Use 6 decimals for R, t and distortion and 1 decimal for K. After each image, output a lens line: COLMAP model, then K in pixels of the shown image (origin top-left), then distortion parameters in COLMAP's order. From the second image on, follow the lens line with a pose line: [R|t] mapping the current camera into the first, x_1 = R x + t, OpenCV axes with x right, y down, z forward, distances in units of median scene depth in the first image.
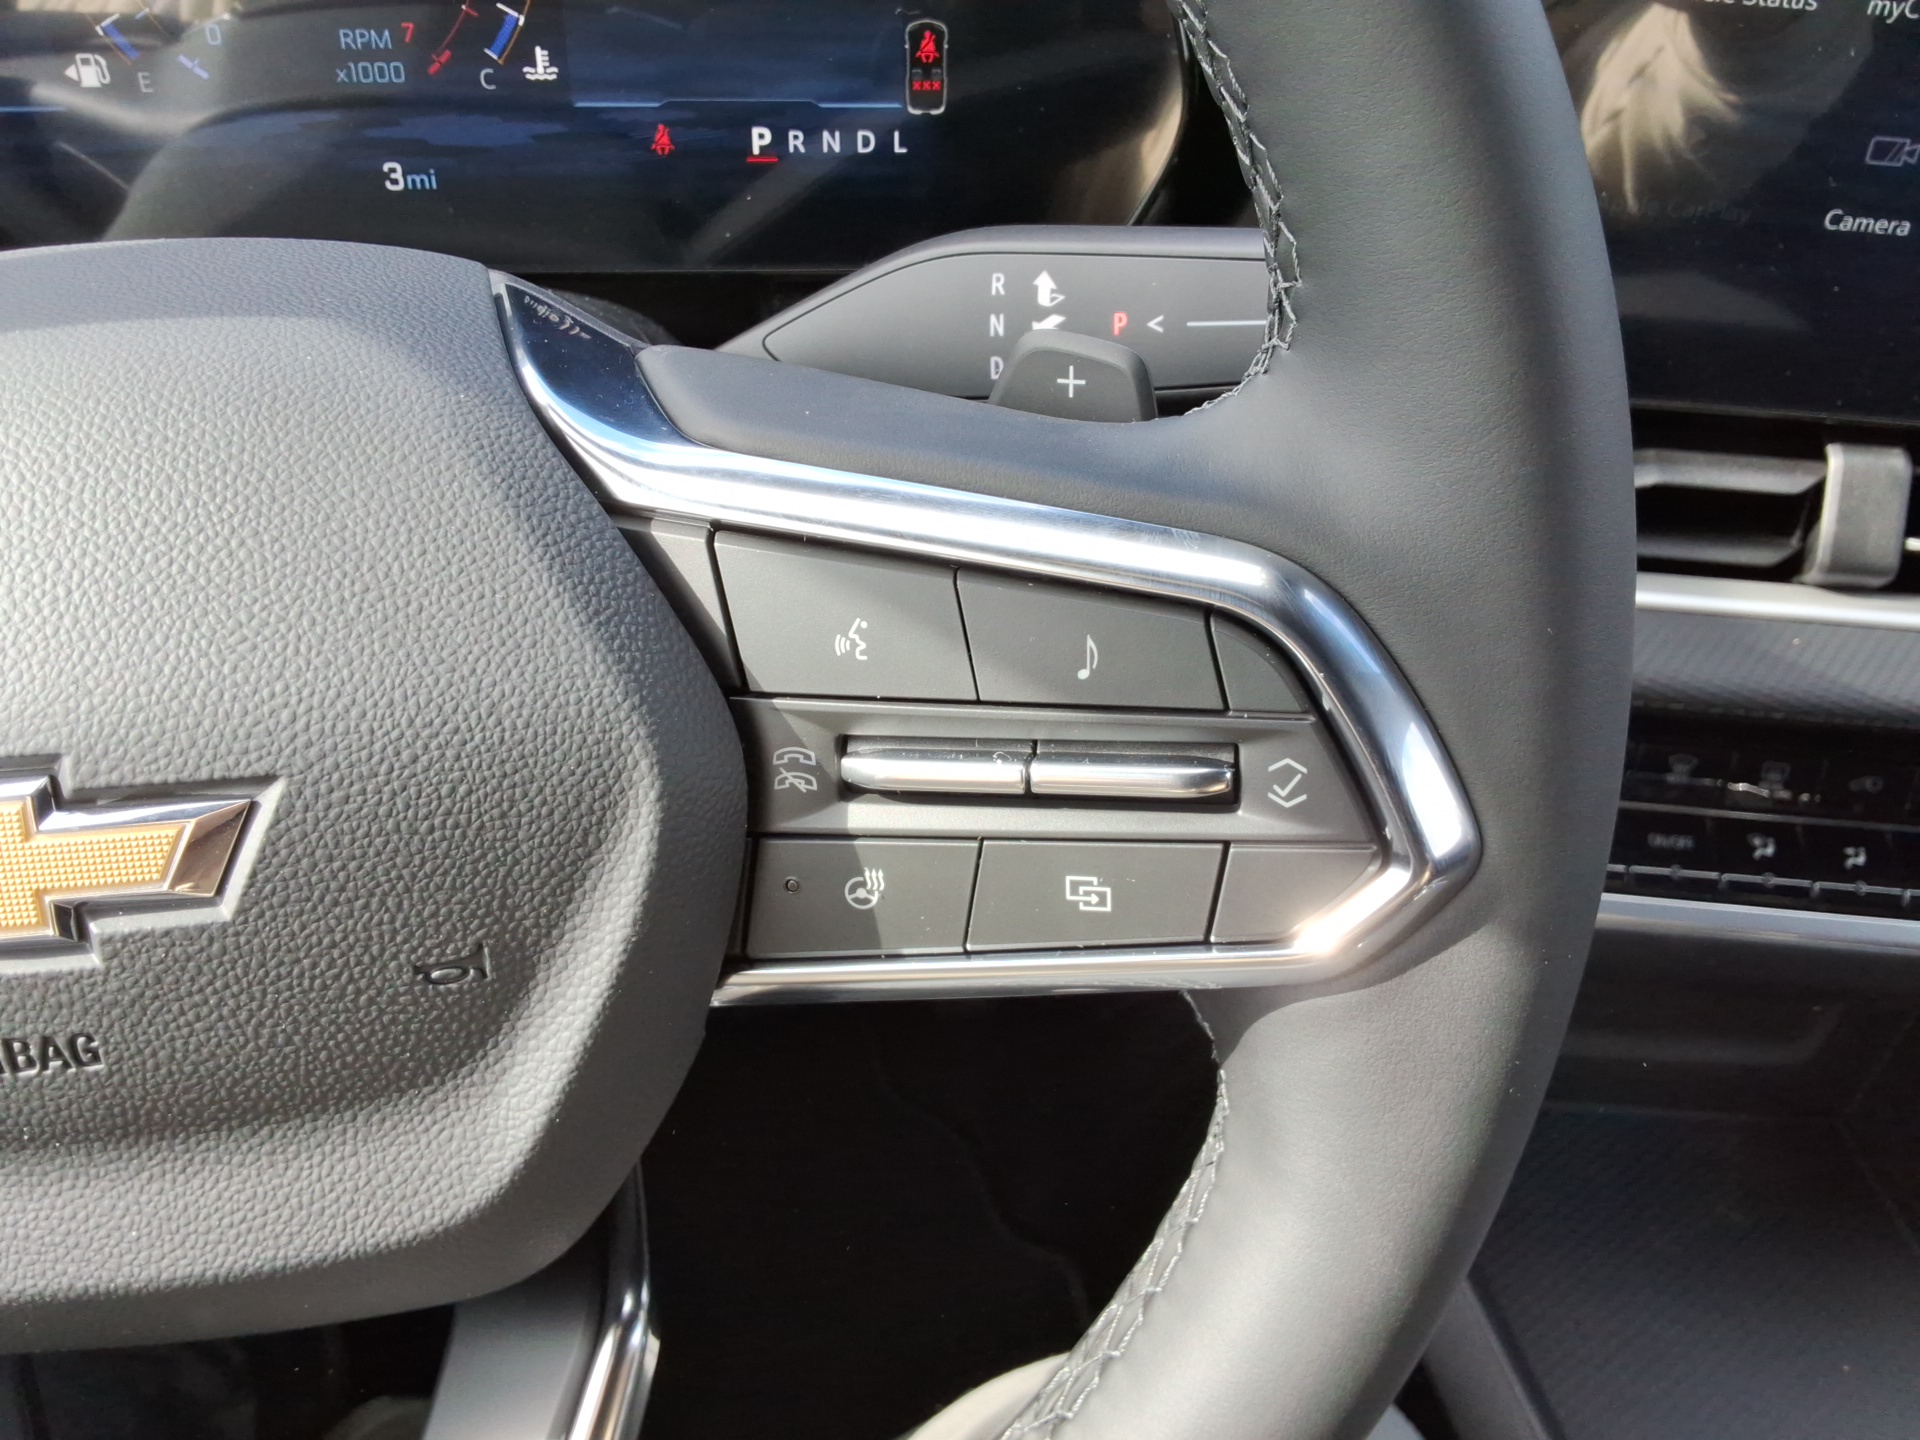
lens RADIAL K [[1538.1, 0, 972.3], [0, 1538.1, 690.3], [0, 0, 1]] dist [0.102853, -0.153482]
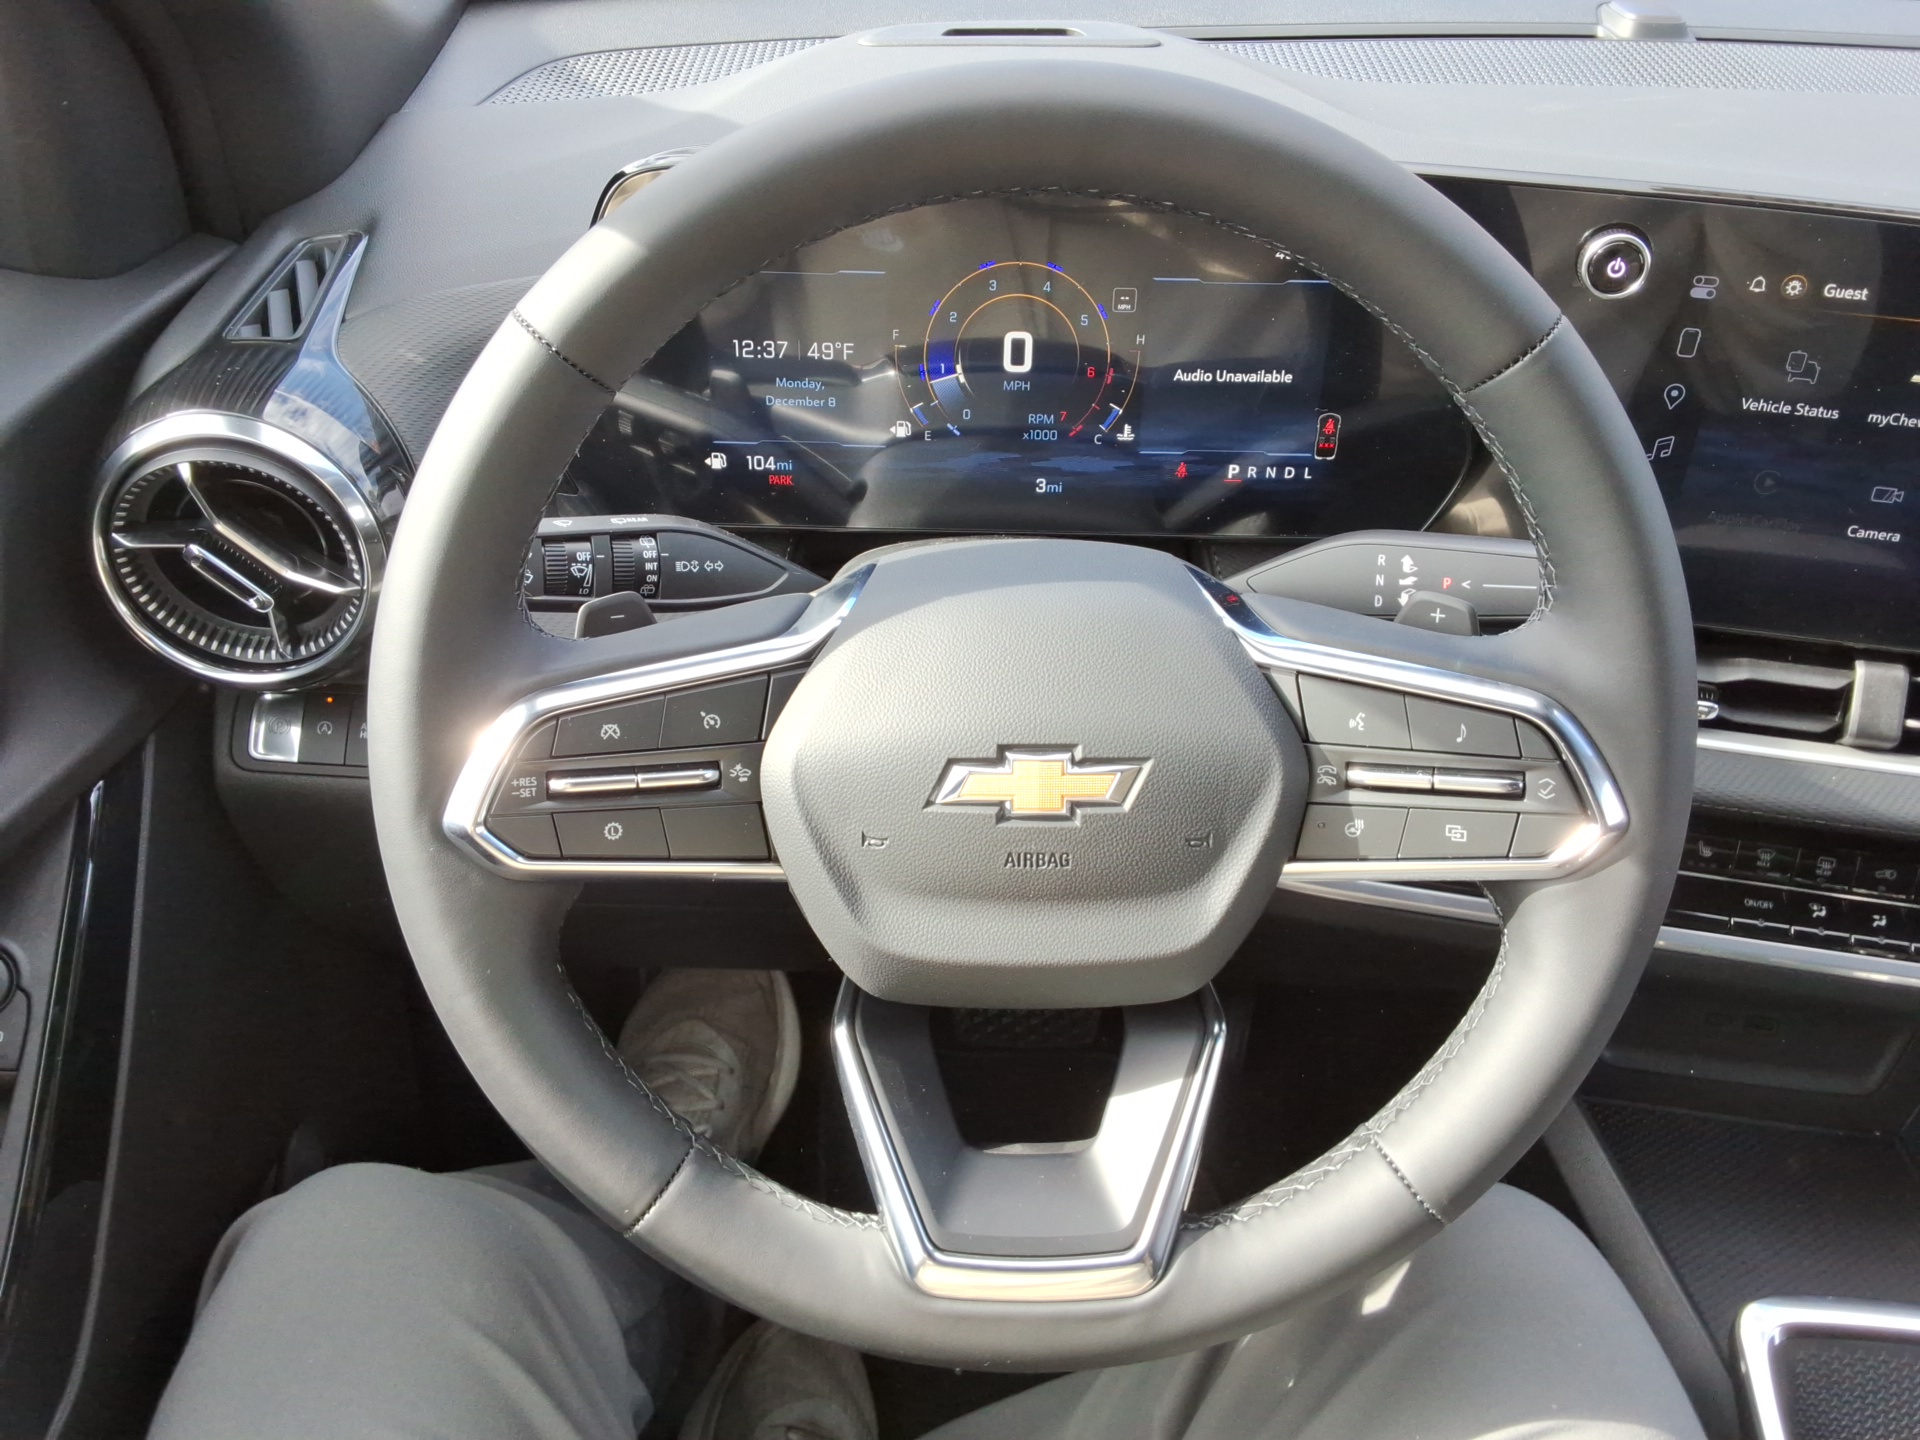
lens RADIAL K [[1538.1, 0, 970.4], [0, 1538.1, 701.5], [0, 0, 1]] dist [0.102853, -0.153482]
pose [[0.994026, 0.050806, -0.096594, -0.393301], [-0.060185, 0.993483, -0.096795, 0.181784], [0.091047, 0.102030, 0.990606, -1.279278]]
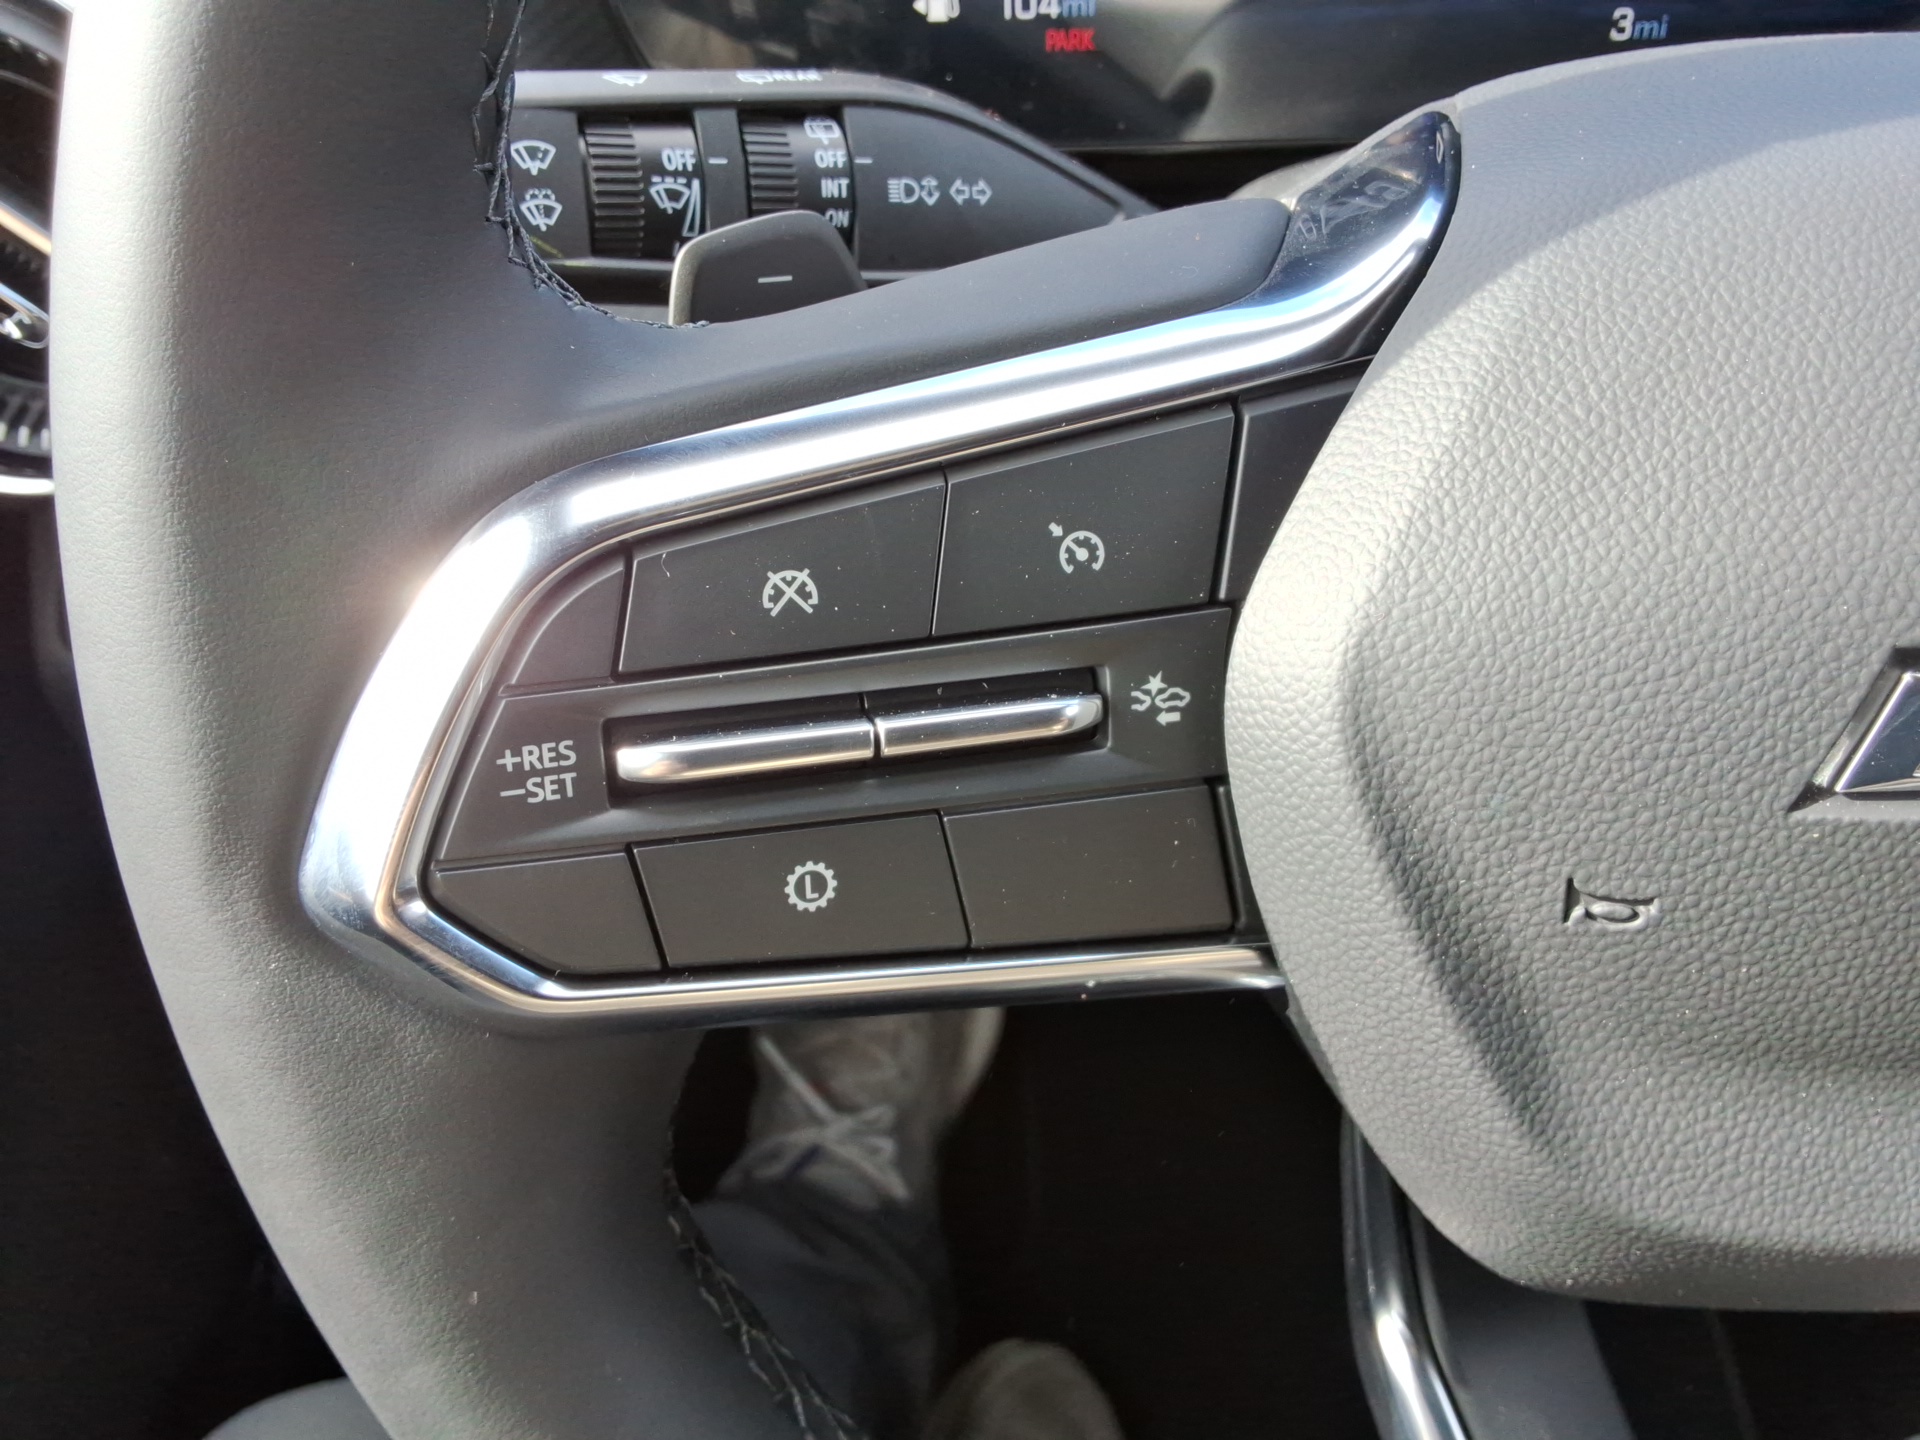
lens RADIAL K [[1538.1, 0, 957.3], [0, 1538.1, 717.1], [0, 0, 1]] dist [0.102853, -0.153482]
pose [[0.985679, 0.041414, -0.163466, -0.883747], [-0.037065, 0.998875, 0.029572, 0.083367], [0.164507, -0.023090, 0.986106, 0.072237]]
